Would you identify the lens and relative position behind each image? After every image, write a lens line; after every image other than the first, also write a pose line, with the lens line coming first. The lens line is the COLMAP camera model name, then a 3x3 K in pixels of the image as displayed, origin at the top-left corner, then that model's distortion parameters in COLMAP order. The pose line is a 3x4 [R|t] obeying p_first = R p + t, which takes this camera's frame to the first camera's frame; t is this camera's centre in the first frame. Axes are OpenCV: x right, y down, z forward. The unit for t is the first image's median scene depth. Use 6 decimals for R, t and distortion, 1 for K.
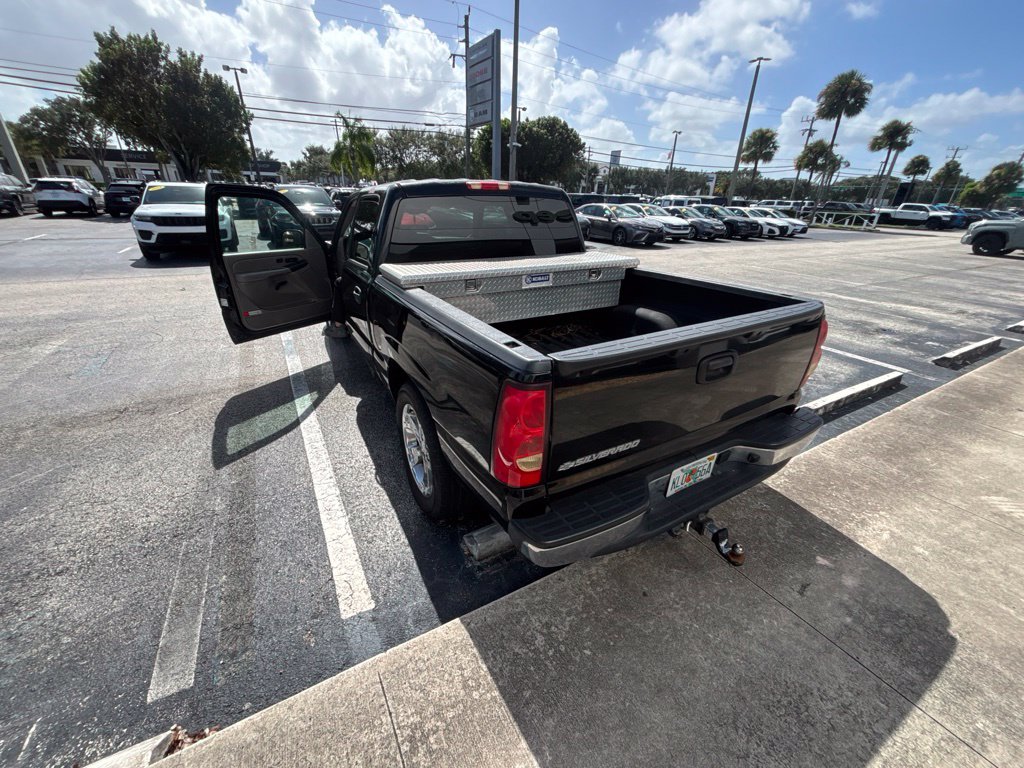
lens RADIAL K [[410.2, 0, 511.1], [0, 410.2, 383.4], [0, 0, 1]] dist [-0.000574, 0.000885]
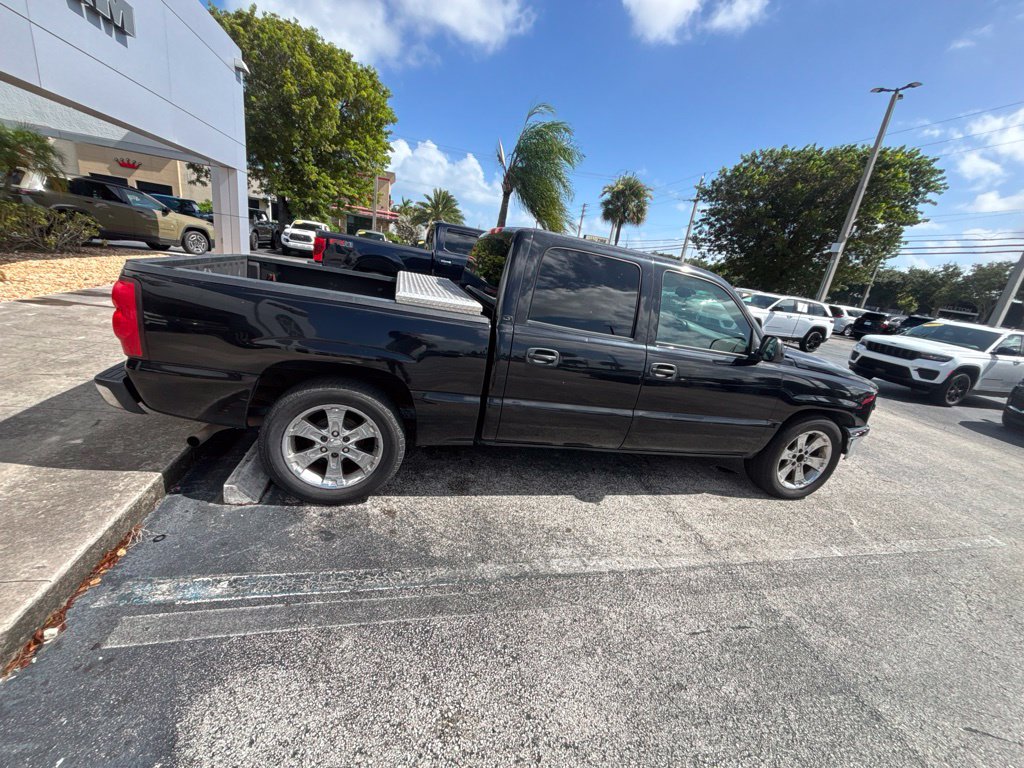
lens RADIAL K [[410.2, 0, 510.0], [0, 410.2, 388.8], [0, 0, 1]] dist [-0.000574, 0.000885]
pose [[-0.259488, 0.231830, -0.937508, 0.606931], [-0.545777, 0.765672, 0.340401, -0.323286], [0.796739, 0.600000, -0.072155, 0.799672]]
